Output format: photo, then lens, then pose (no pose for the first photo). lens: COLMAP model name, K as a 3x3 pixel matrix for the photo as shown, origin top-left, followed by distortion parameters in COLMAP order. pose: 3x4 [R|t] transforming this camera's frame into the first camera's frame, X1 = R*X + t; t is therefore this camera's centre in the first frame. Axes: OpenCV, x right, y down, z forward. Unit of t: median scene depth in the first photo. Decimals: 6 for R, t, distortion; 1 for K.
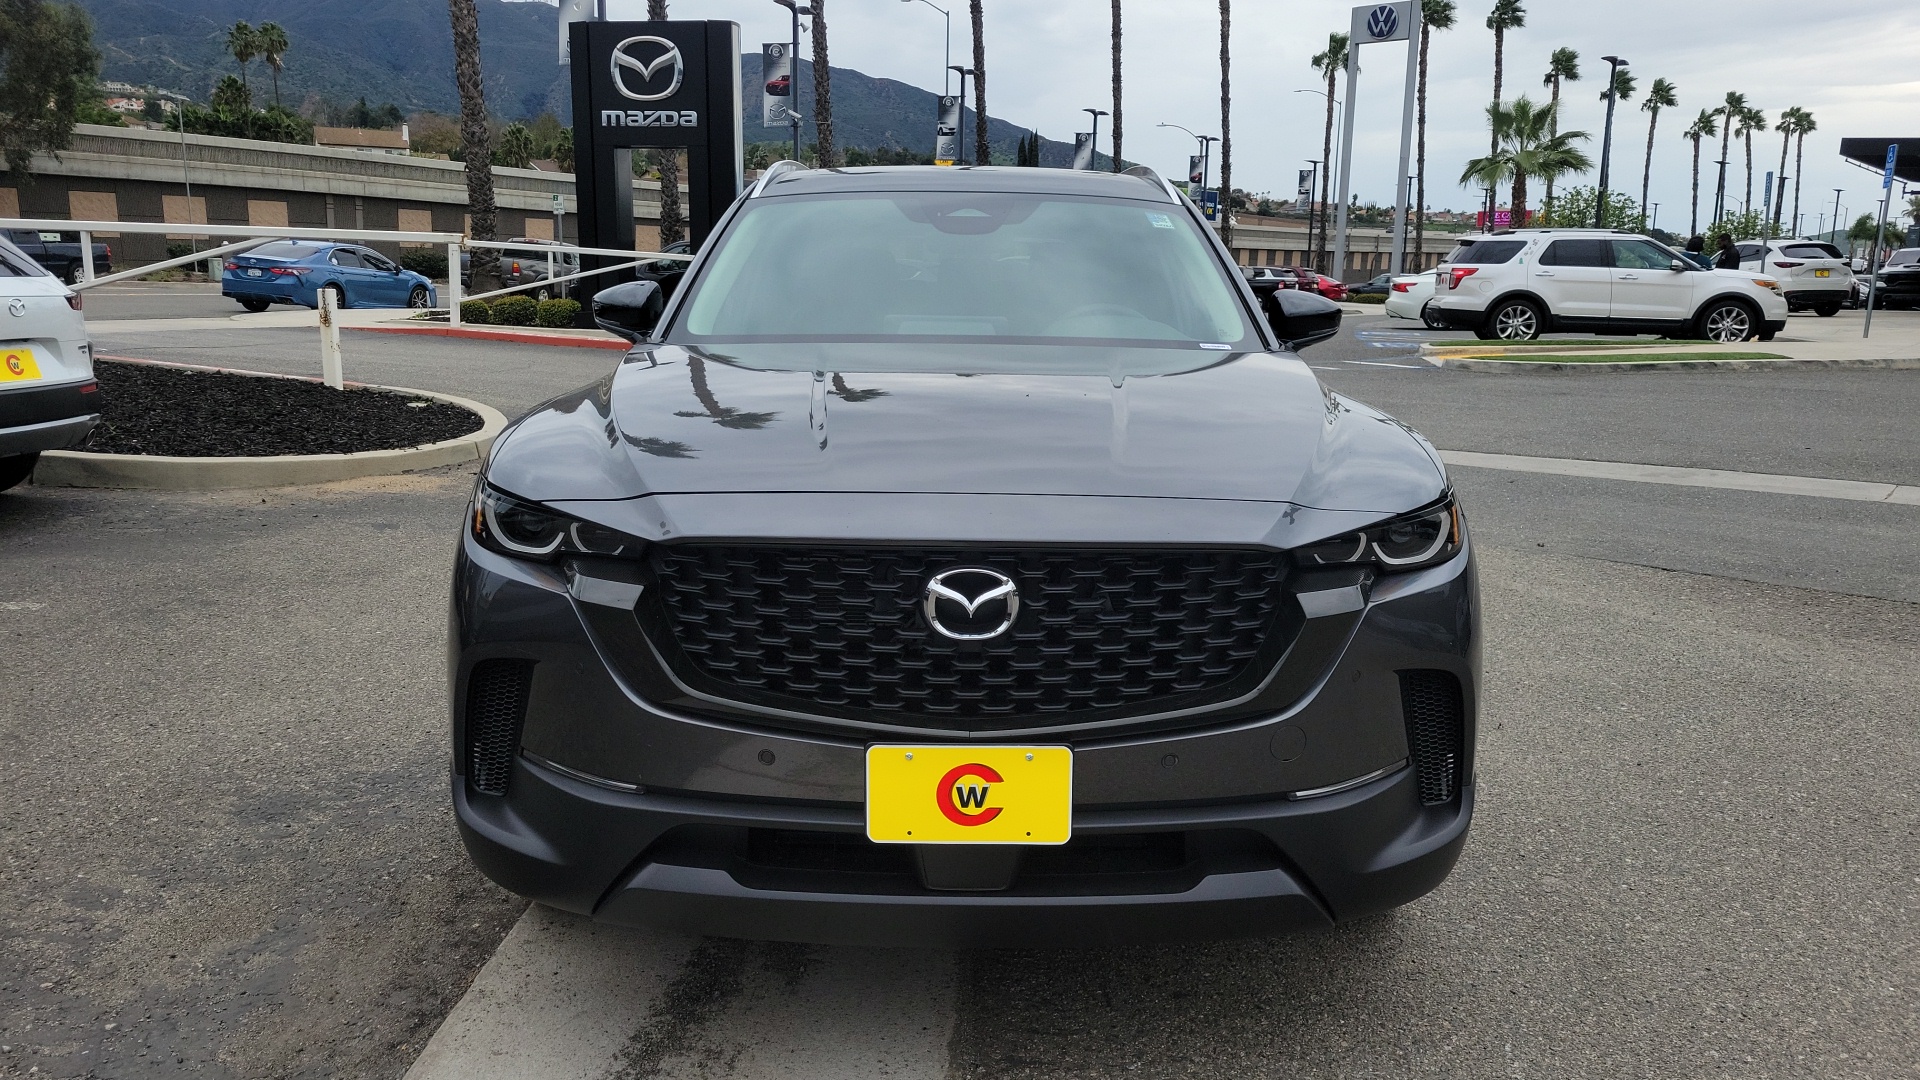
lens RADIAL K [[1438.2, 0, 974.8], [0, 1438.2, 552.1], [0, 0, 1]] dist [0.045393, -0.016709]
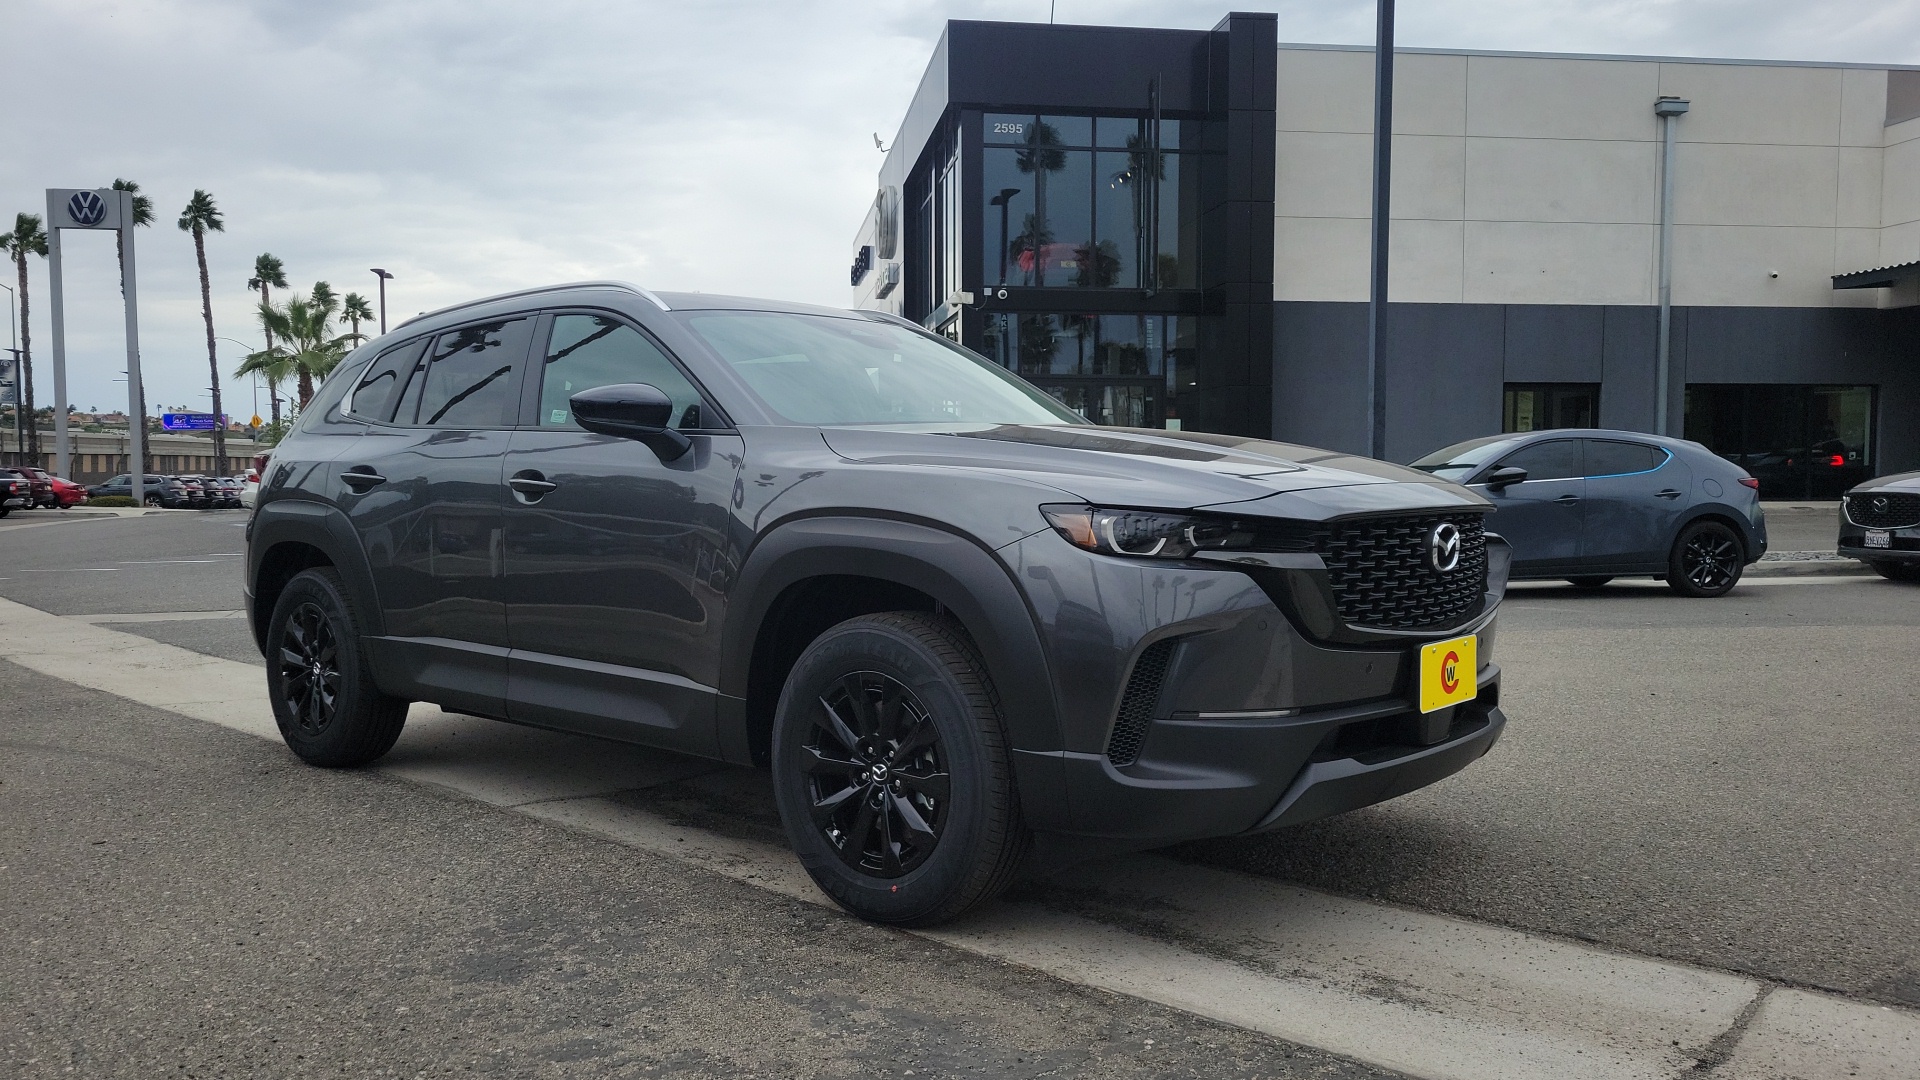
lens RADIAL K [[1438.2, 0, 956.1], [0, 1438.2, 542.5], [0, 0, 1]] dist [0.045393, -0.016709]
pose [[0.674670, -0.054573, 0.736099, -0.122597], [0.159864, 0.984396, -0.073541, 0.004912], [-0.720600, 0.167292, 0.672867, 0.025522]]
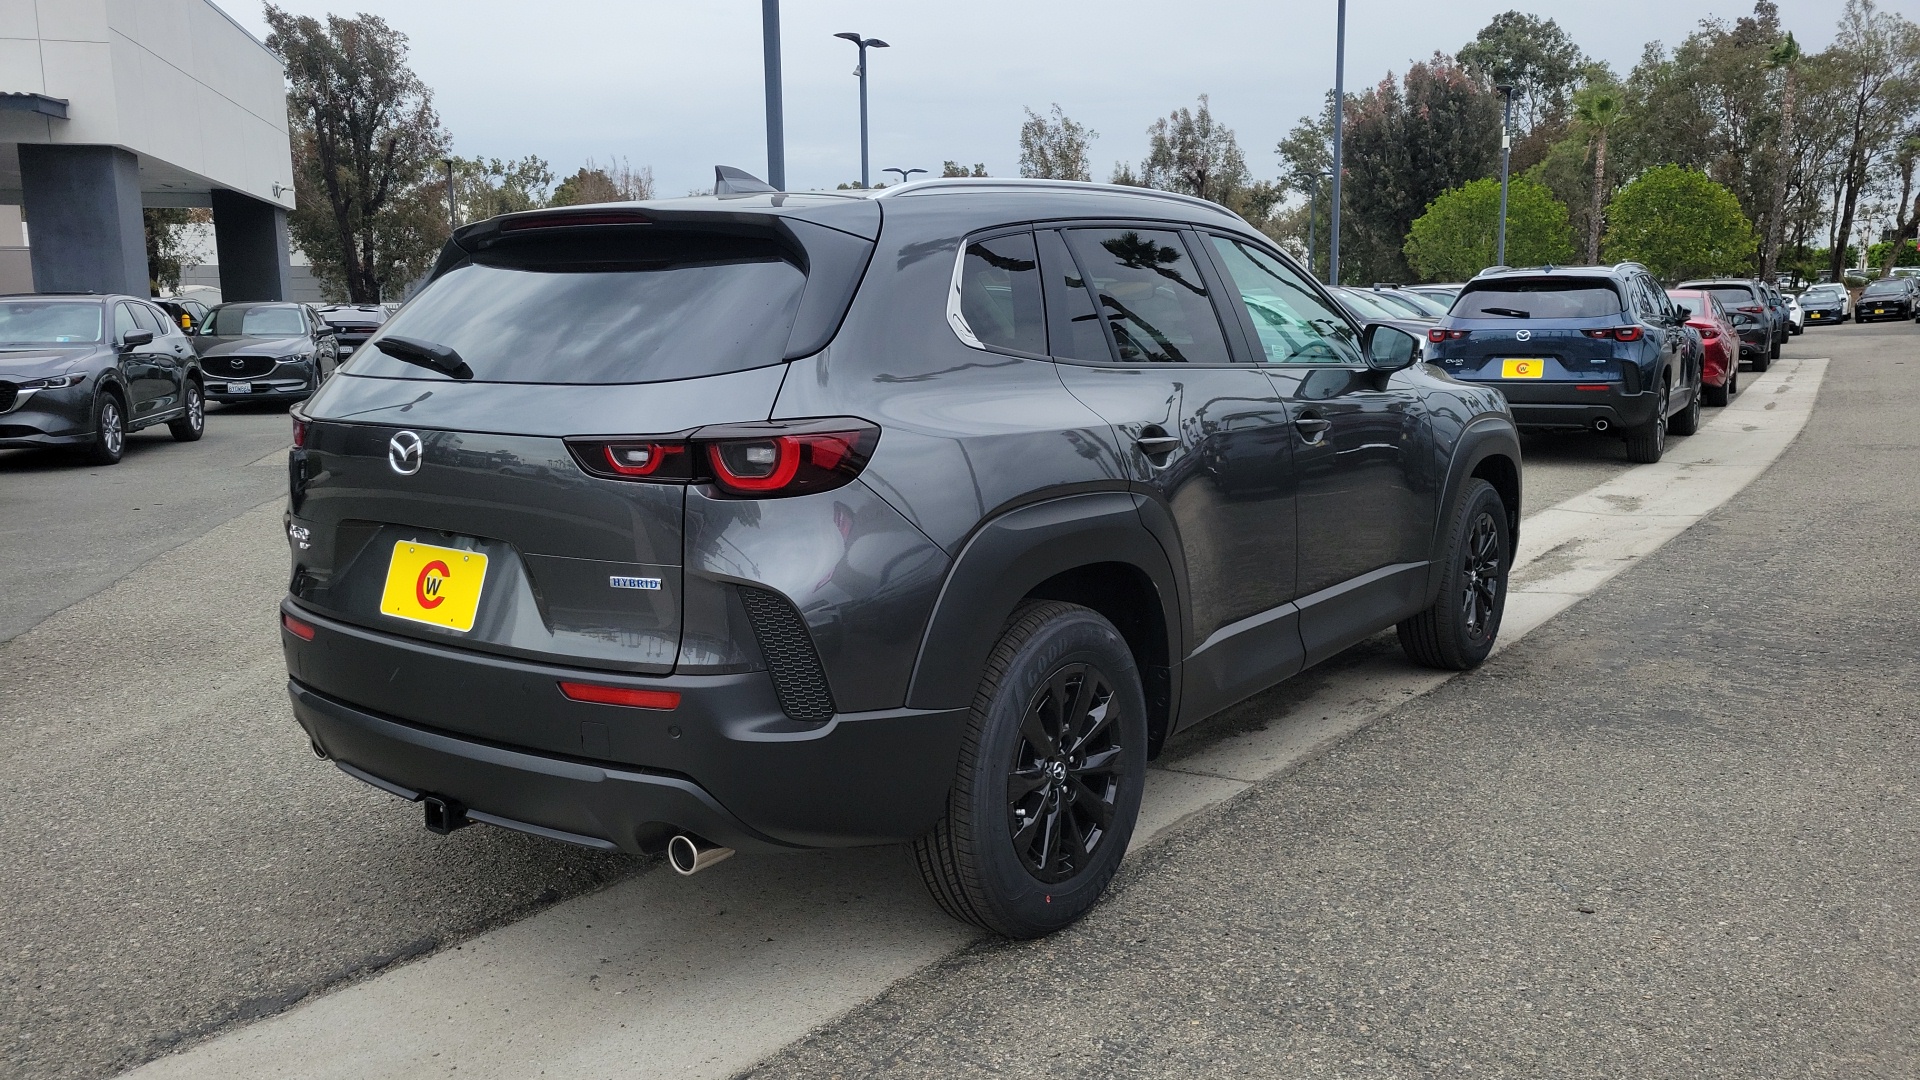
lens RADIAL K [[1438.2, 0, 964.5], [0, 1438.2, 536.2], [0, 0, 1]] dist [0.045393, -0.016709]
pose [[-0.804244, -0.098704, 0.586045, -0.097227], [0.110254, 0.944212, 0.310333, -0.062687], [-0.583982, 0.314198, -0.748495, 0.312791]]
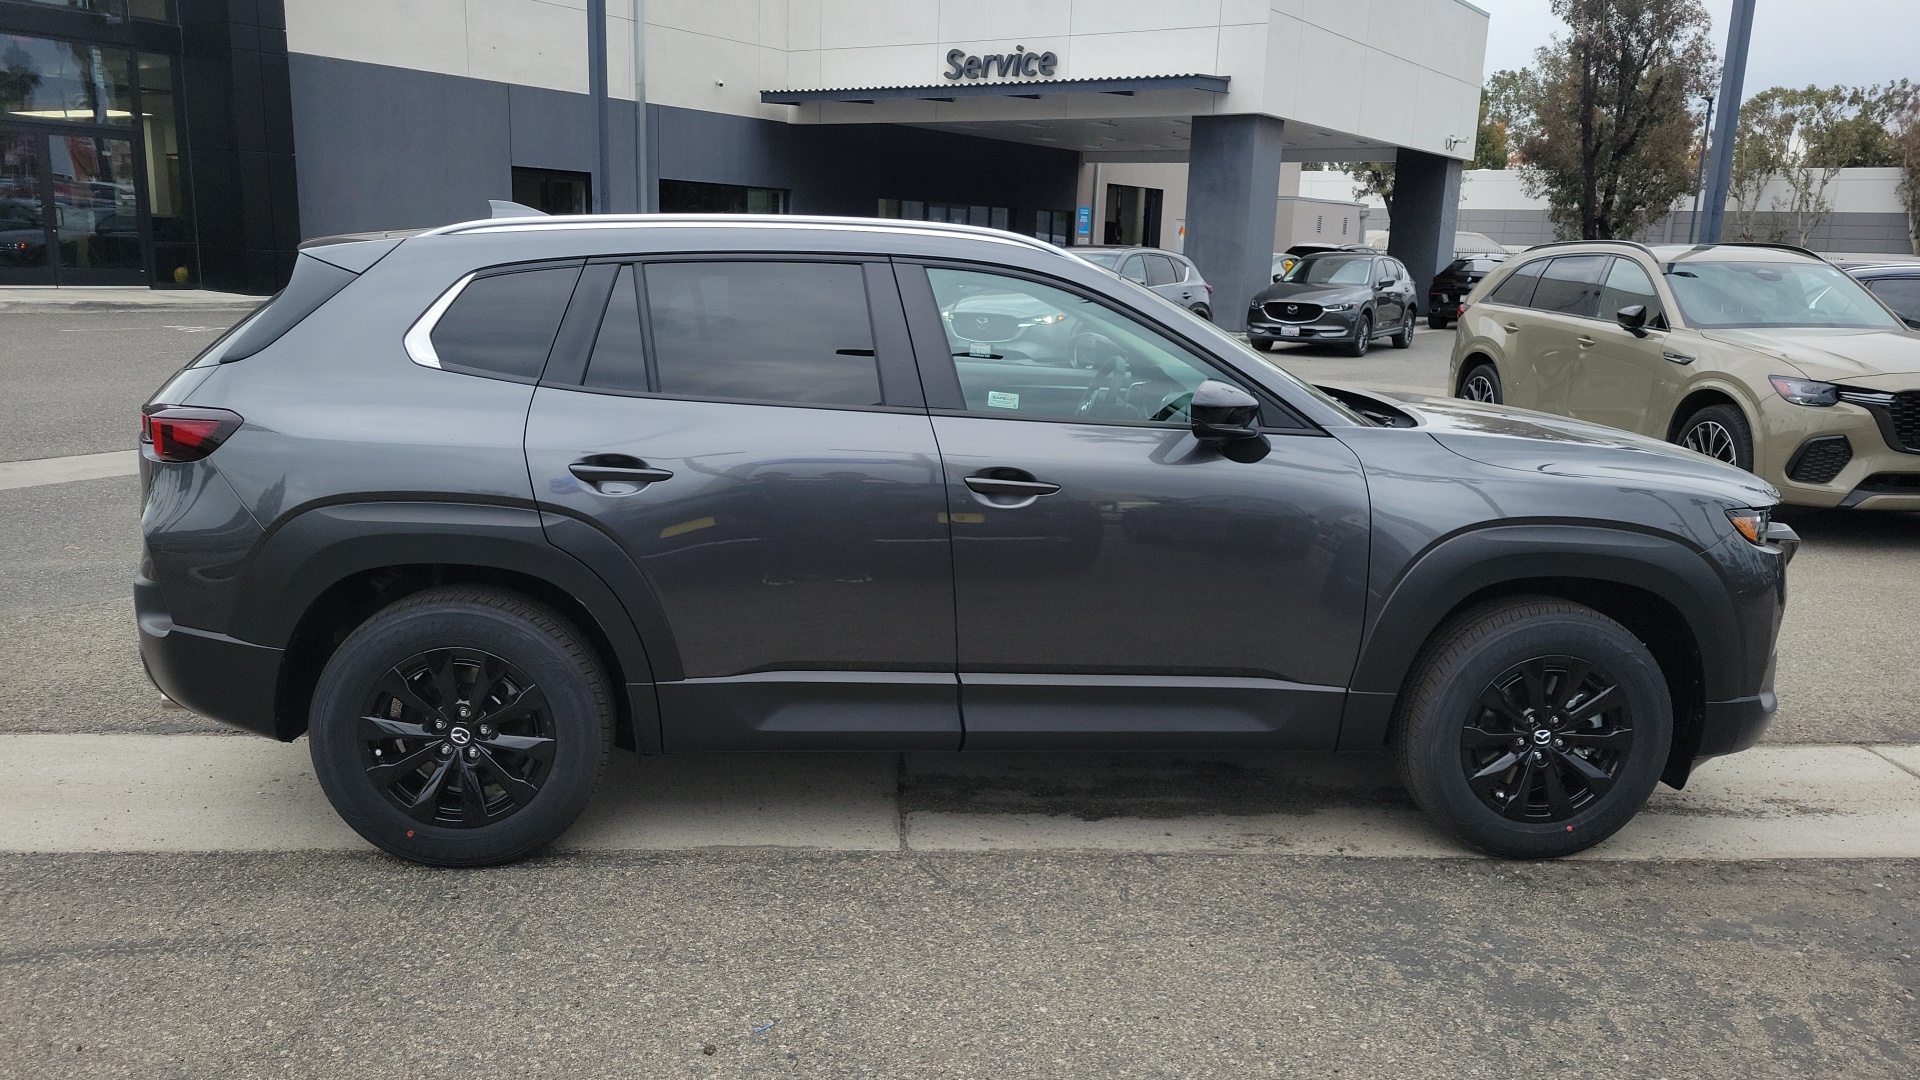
lens RADIAL K [[1438.2, 0, 975.4], [0, 1438.2, 547.3], [0, 0, 1]] dist [0.045393, -0.016709]
pose [[-0.083046, -0.225435, 0.970712, -0.170687], [0.159184, 0.958569, 0.236233, -0.048816], [-0.983750, 0.174140, -0.043720, 0.179128]]
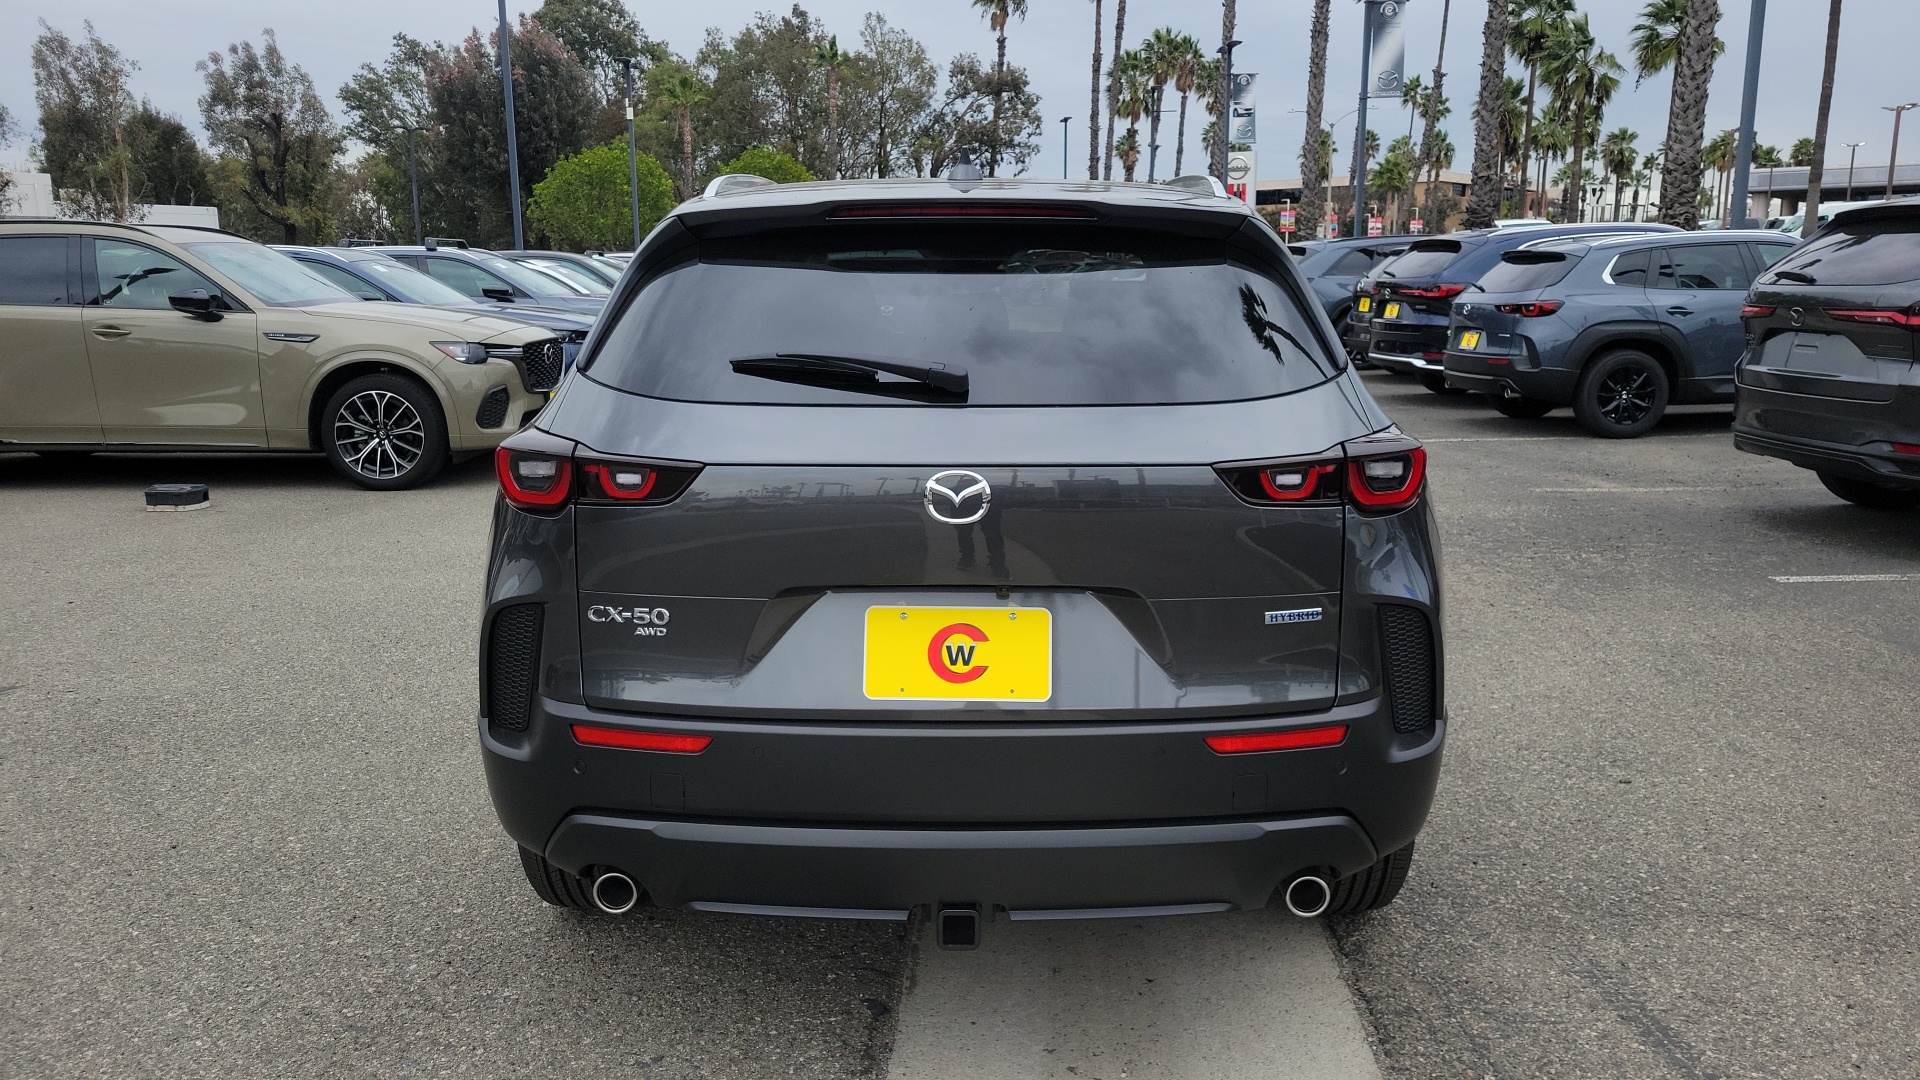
lens RADIAL K [[1438.2, 0, 980.9], [0, 1438.2, 529.4], [0, 0, 1]] dist [0.045393, -0.016709]
pose [[-0.999802, -0.017892, 0.008658, -0.003204], [-0.013571, 0.932712, 0.360366, -0.069233], [-0.014523, 0.360177, -0.932771, 0.336386]]
